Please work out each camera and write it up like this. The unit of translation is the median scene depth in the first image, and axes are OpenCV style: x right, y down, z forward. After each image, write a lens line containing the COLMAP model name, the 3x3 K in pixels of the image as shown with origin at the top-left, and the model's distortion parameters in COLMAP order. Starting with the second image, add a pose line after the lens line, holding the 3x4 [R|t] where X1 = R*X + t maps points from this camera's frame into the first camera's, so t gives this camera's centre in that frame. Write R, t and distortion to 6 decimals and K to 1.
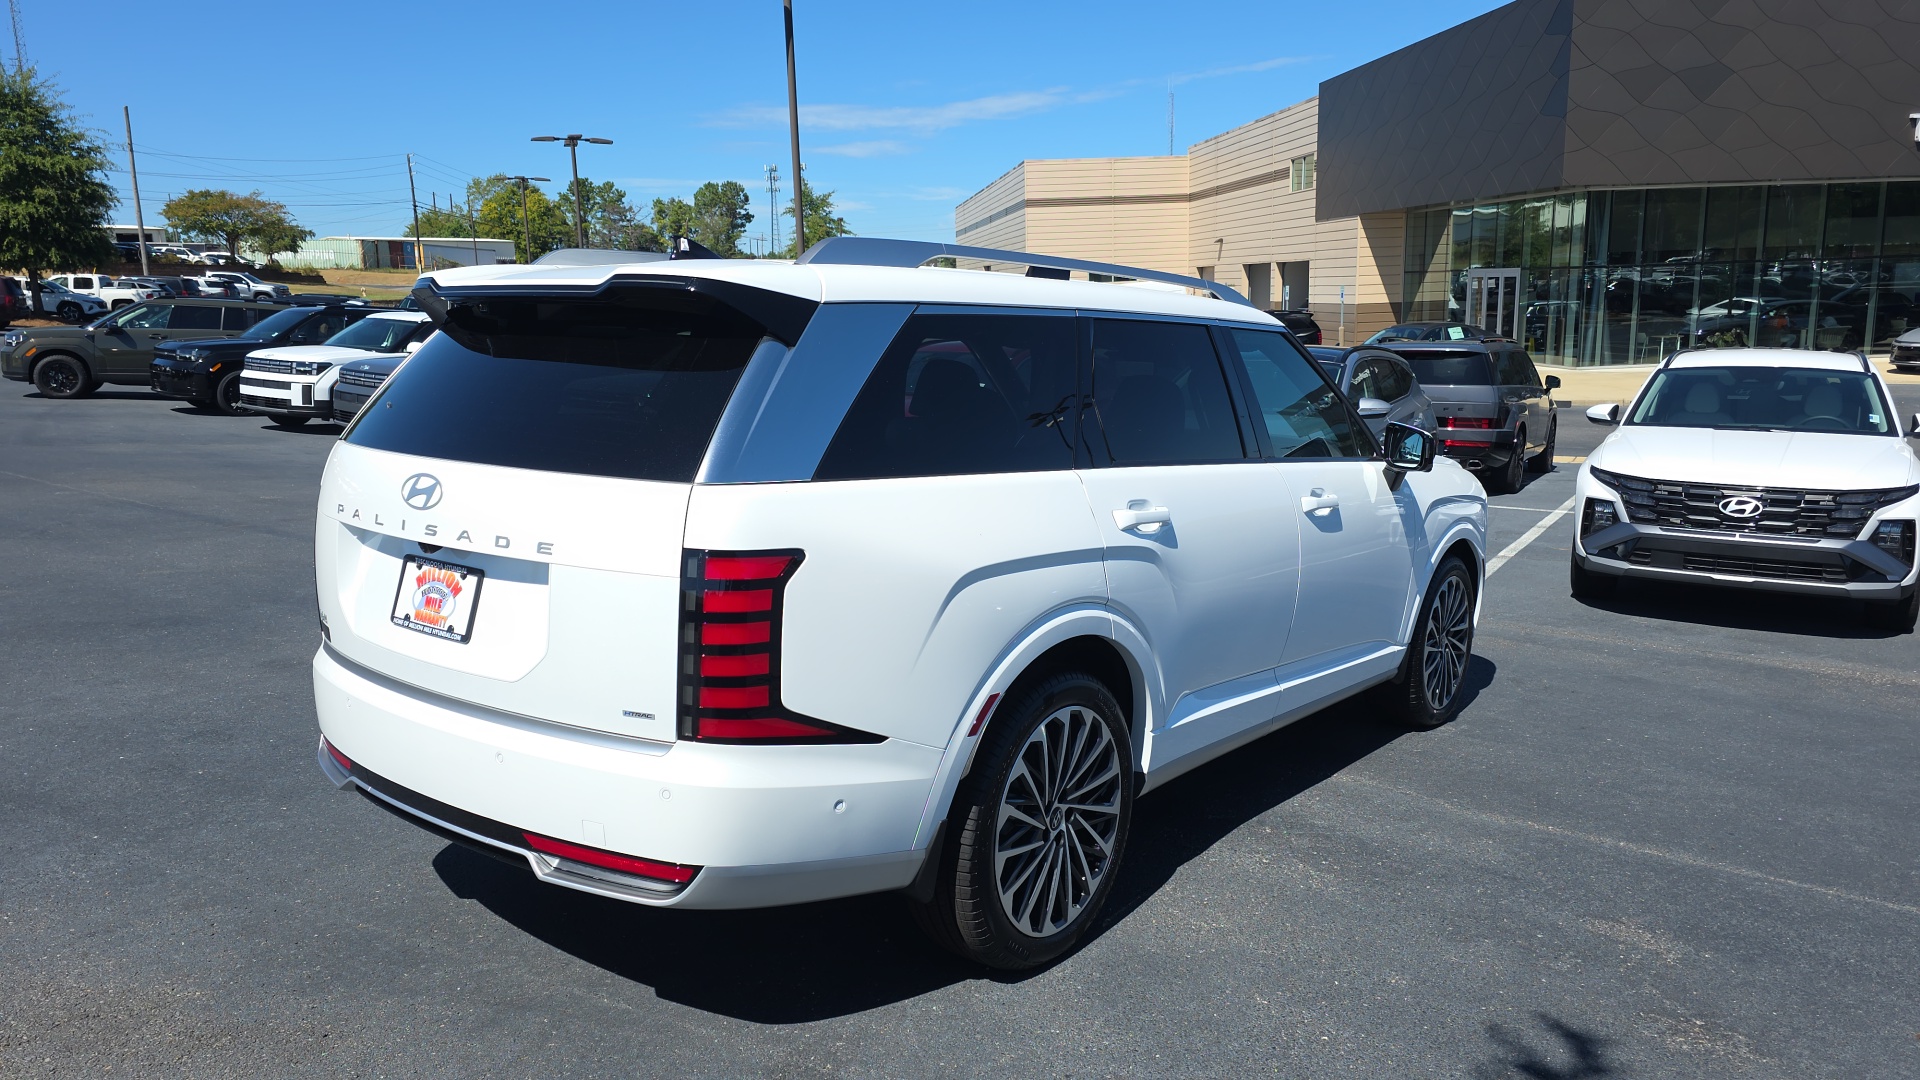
lens RADIAL K [[1377.6, 0, 960.6], [0, 1377.6, 518.4], [0, 0, 1]] dist [0.067764, -0.073320]
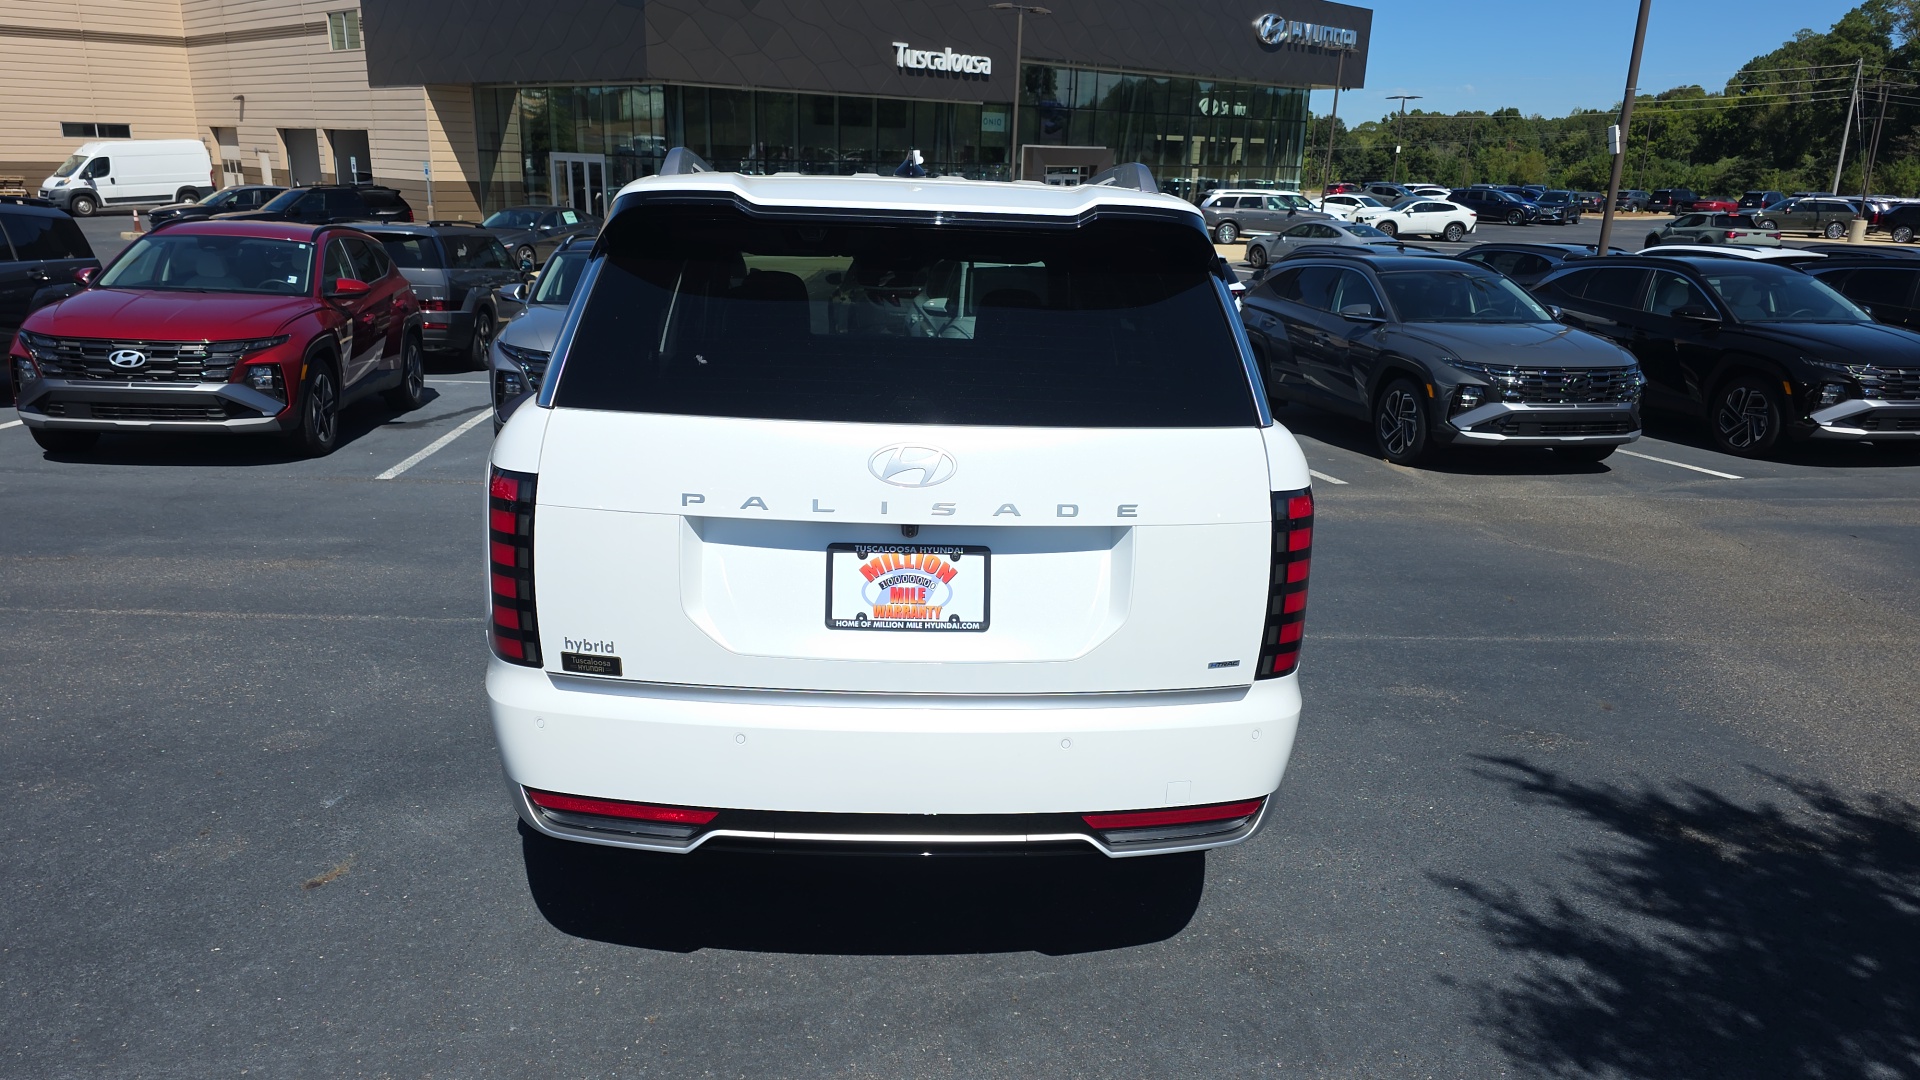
lens RADIAL K [[1373.2, 0, 925.4], [0, 1373.2, 543.9], [0, 0, 1]] dist [0.069129, -0.073419]
pose [[0.731901, -0.140865, 0.666692, -0.139674], [0.068663, 0.988665, 0.133515, -0.012197], [-0.677943, -0.051943, 0.733277, 0.057025]]
